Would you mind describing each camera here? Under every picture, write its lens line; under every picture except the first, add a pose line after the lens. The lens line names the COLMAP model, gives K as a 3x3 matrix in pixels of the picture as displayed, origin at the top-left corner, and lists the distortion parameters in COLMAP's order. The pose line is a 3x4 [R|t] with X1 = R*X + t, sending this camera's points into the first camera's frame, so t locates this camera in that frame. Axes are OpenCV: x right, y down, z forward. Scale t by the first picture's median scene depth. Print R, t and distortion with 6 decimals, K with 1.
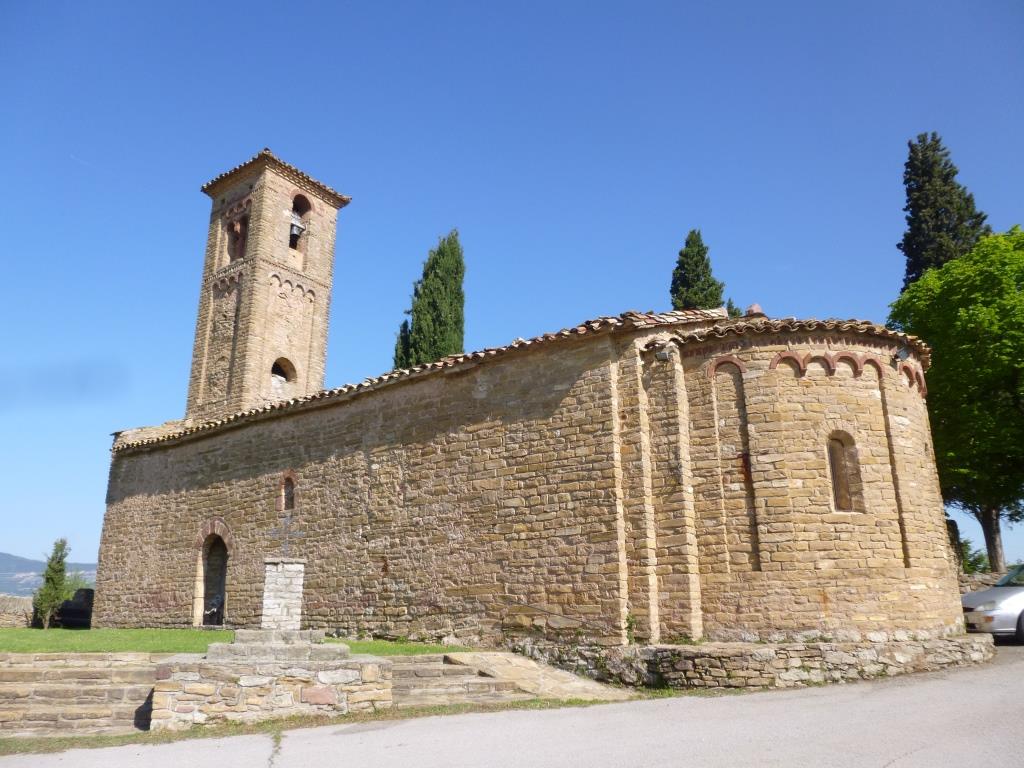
lens RADIAL K [[750.3, 0, 512.0], [0, 750.3, 384.0], [0, 0, 1]] dist [-0.098373, 0.070440]
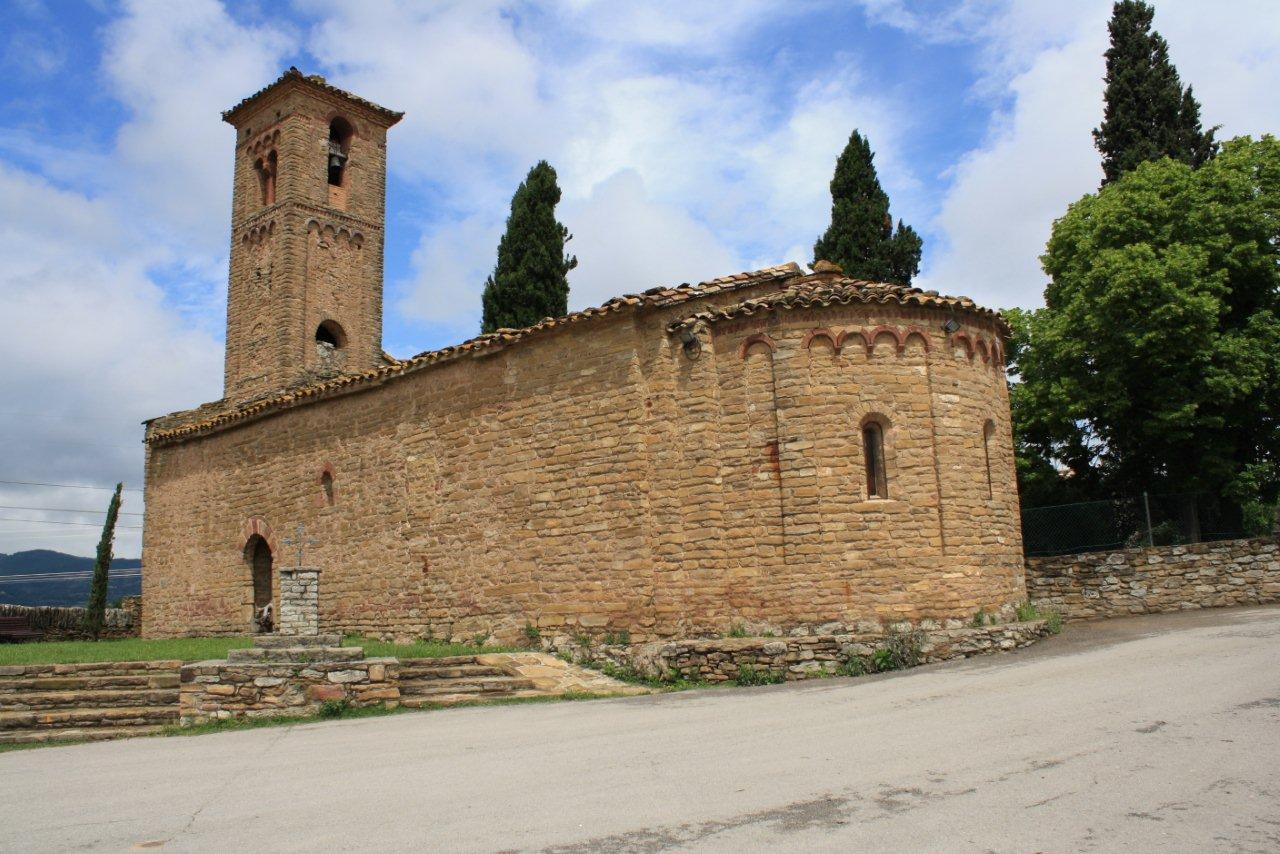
lens RADIAL K [[1021.8, 0, 640.0], [0, 1021.8, 427.0], [0, 0, 1]] dist [-0.161761, 0.081143]
pose [[0.998015, -0.040058, -0.048590, 0.191375], [0.045765, 0.991391, 0.122673, -0.081646], [0.043258, -0.124653, 0.991257, -0.254764]]
